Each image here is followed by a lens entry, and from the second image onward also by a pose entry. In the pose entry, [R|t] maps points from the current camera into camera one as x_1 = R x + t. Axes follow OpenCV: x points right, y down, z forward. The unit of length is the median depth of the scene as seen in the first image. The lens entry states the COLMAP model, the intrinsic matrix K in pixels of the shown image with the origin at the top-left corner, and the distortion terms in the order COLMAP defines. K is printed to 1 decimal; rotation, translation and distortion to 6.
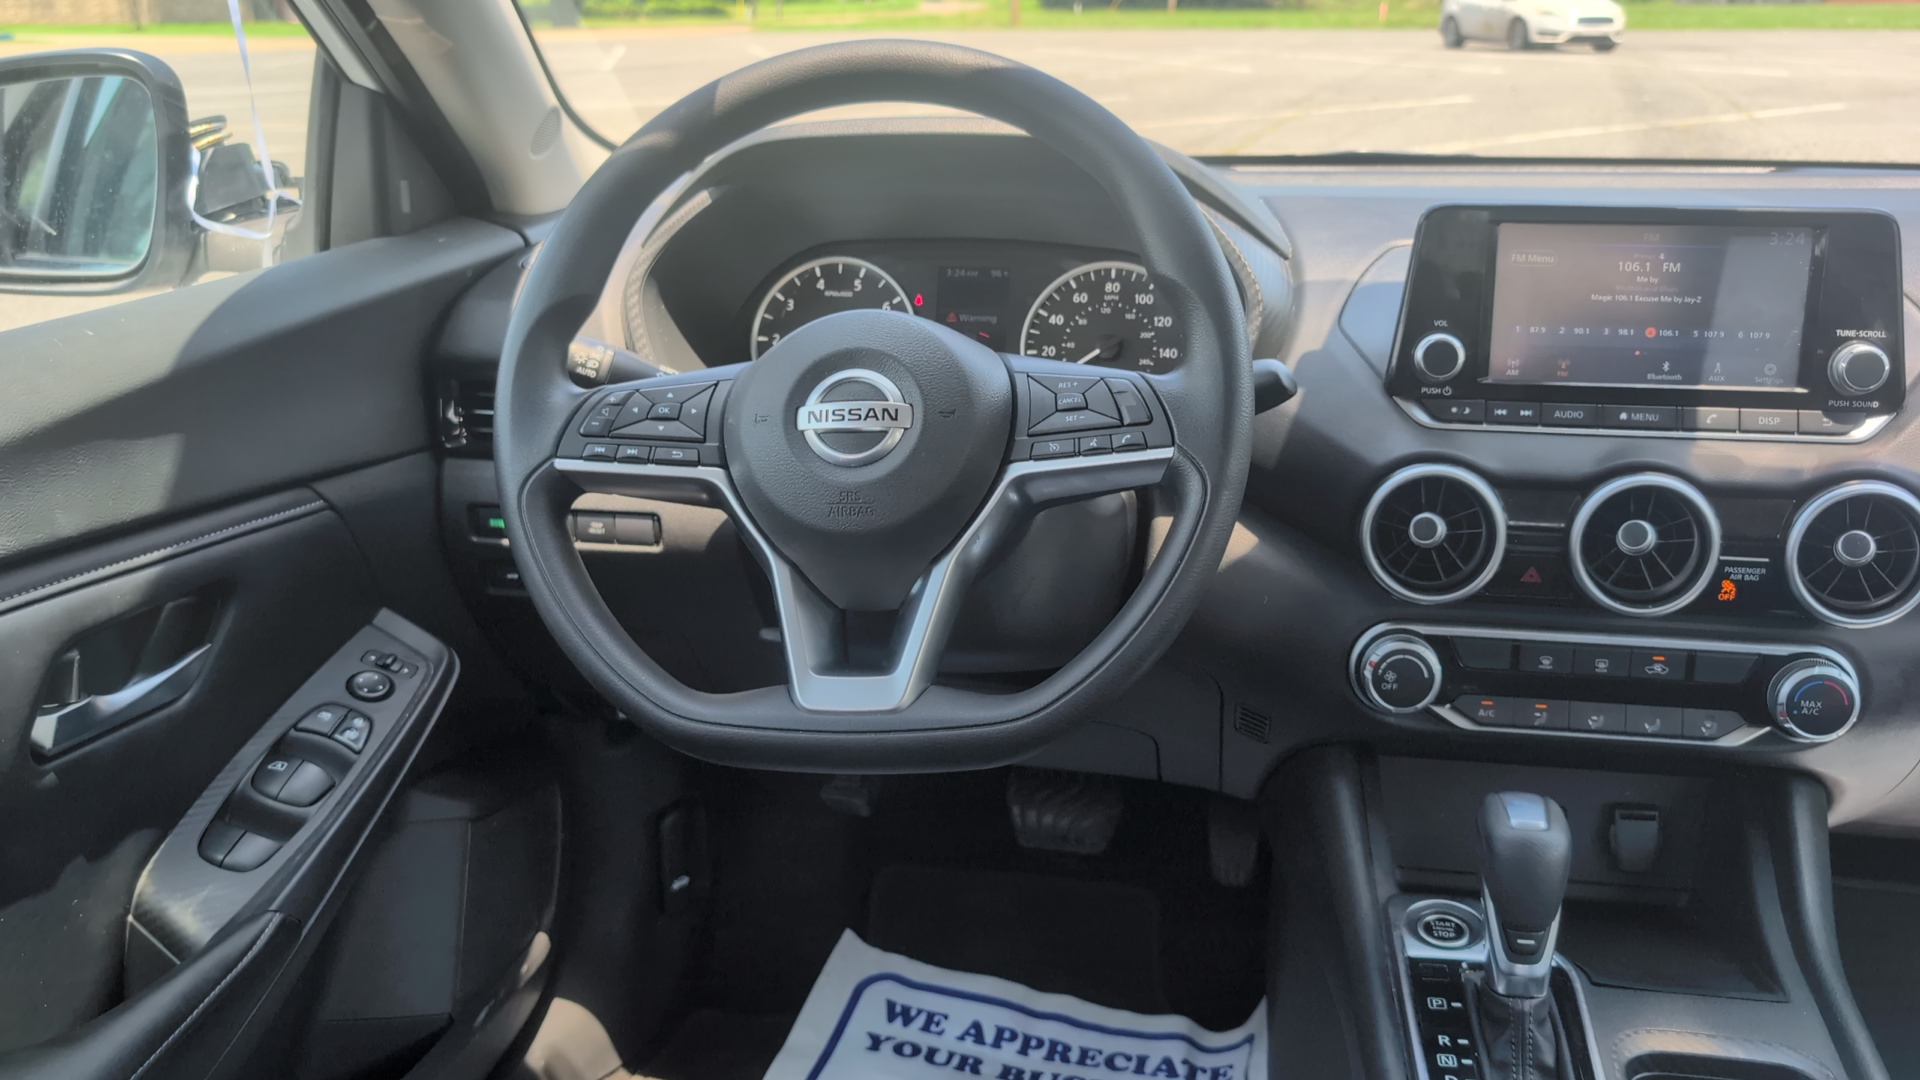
lens RADIAL K [[1607.9, 0, 960.0], [0, 1607.9, 540.0], [0, 0, 1]] dist [0.060306, -0.149614]
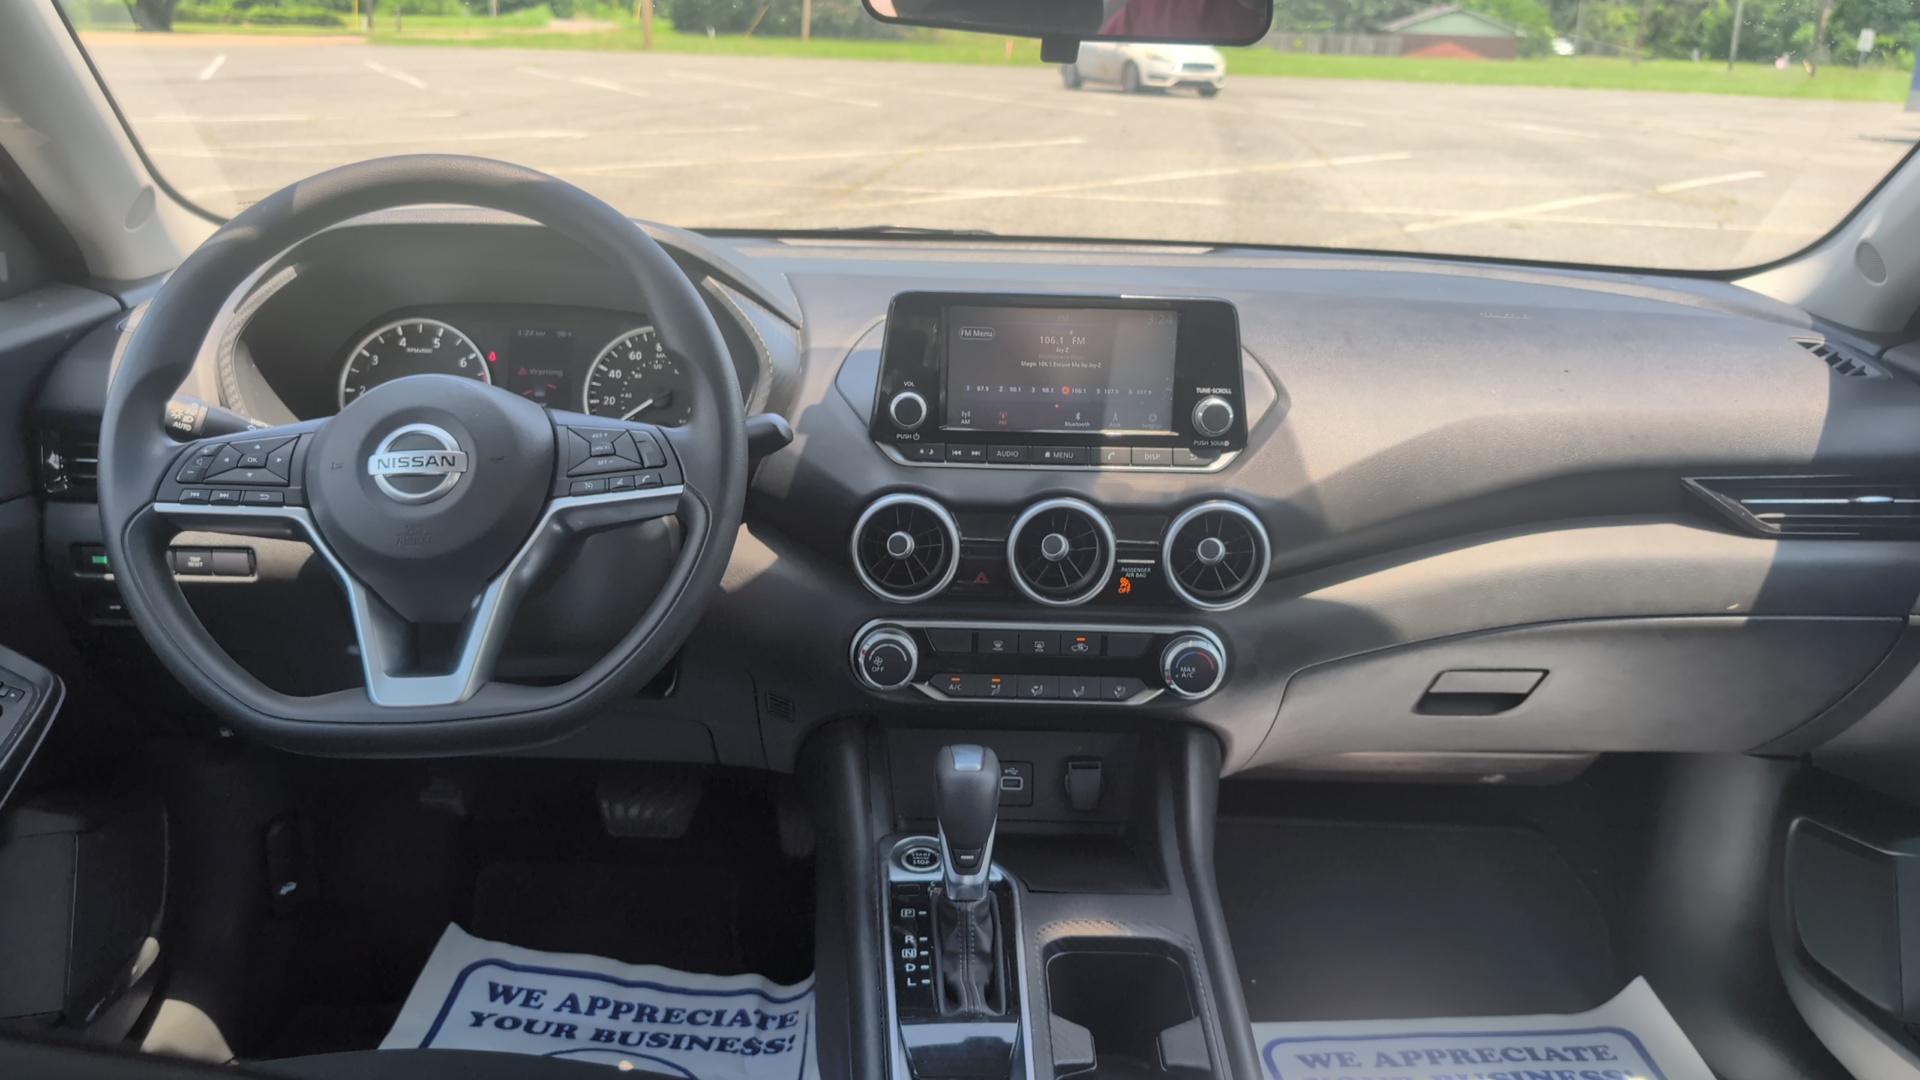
lens RADIAL K [[1595.0, 0, 960.0], [0, 1595.0, 540.0], [0, 0, 1]] dist [0.055656, -0.204403]
pose [[0.975605, -0.023749, 0.218247, 0.059069], [0.026921, 0.999571, -0.011571, 0.005213], [-0.217878, 0.017165, 0.975825, -0.231679]]
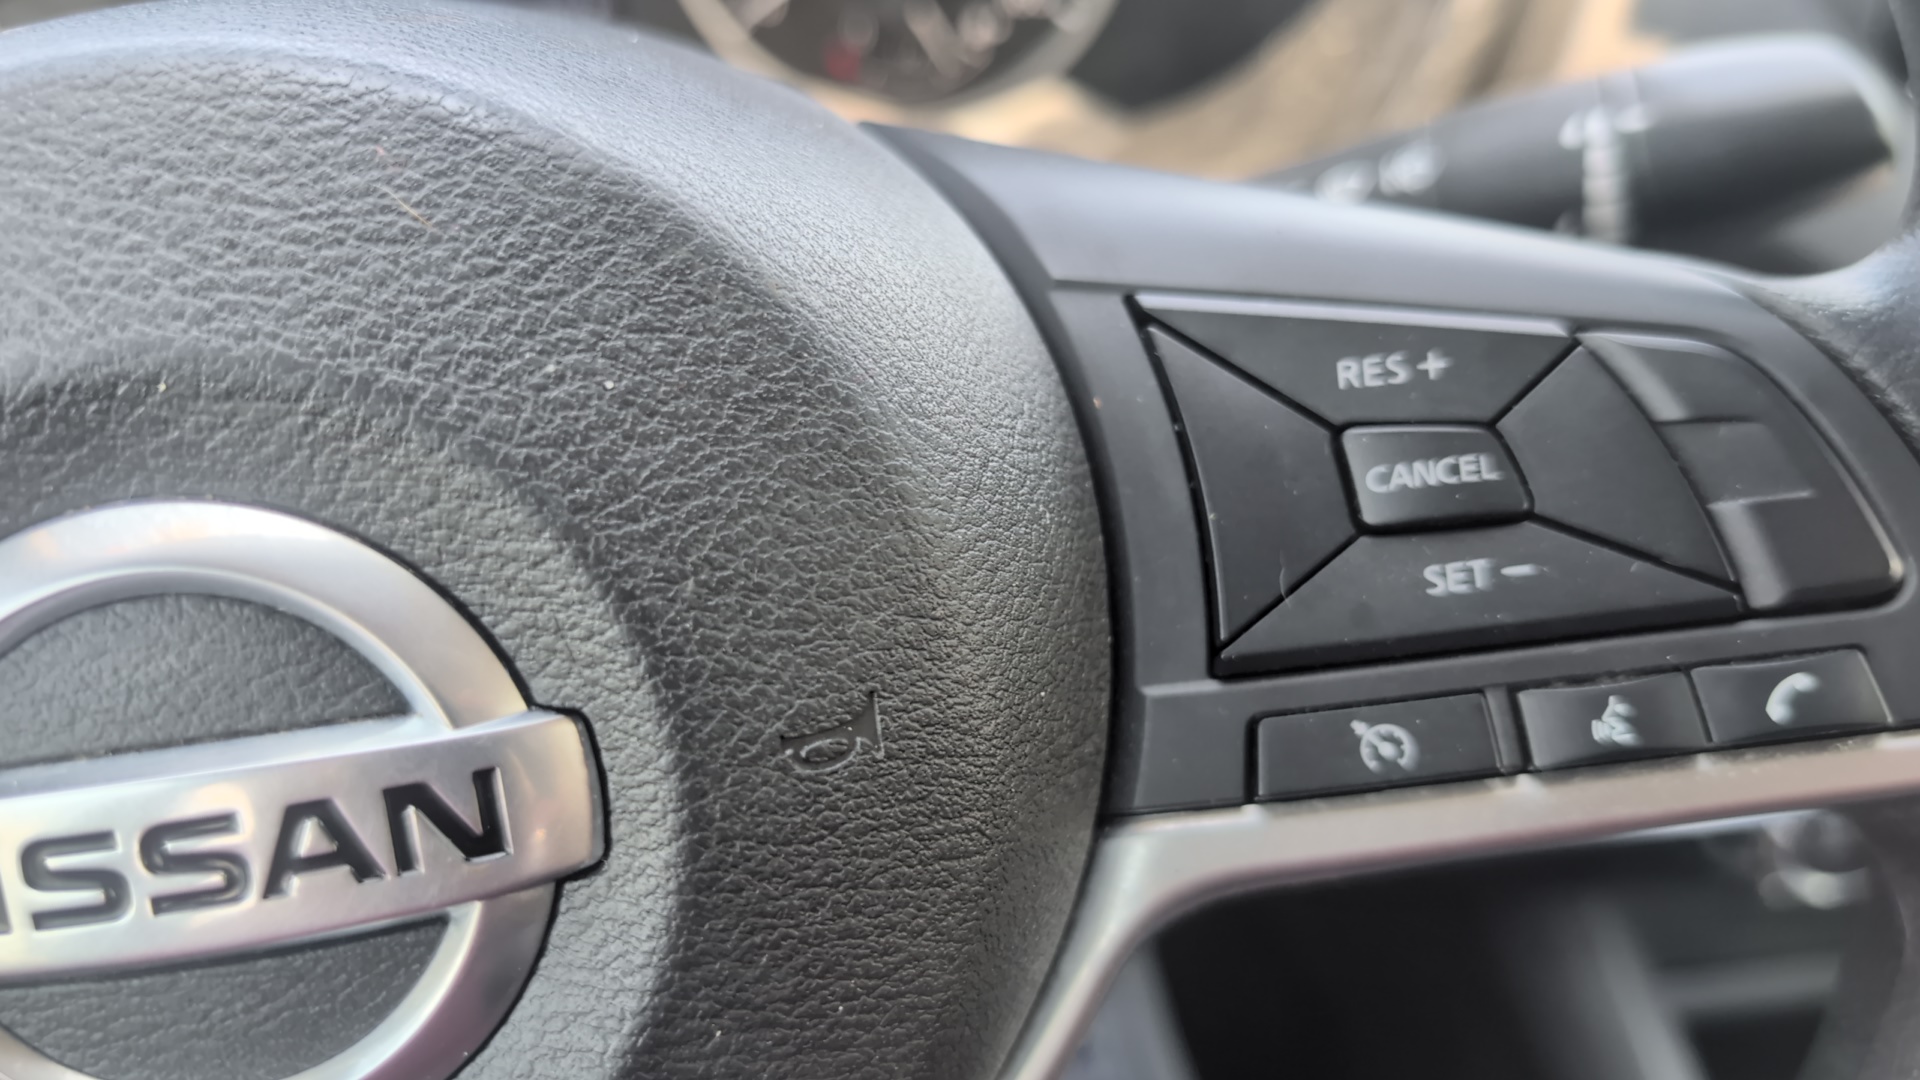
lens RADIAL K [[1665.8, 0, 960.0], [0, 1665.8, 540.0], [0, 0, 1]] dist [-0.001715, -0.251028]
pose [[0.940825, -0.169989, 0.293176, -0.033633], [0.067409, 0.941681, 0.329687, -0.127091], [-0.332121, -0.290415, 0.897416, 0.736208]]
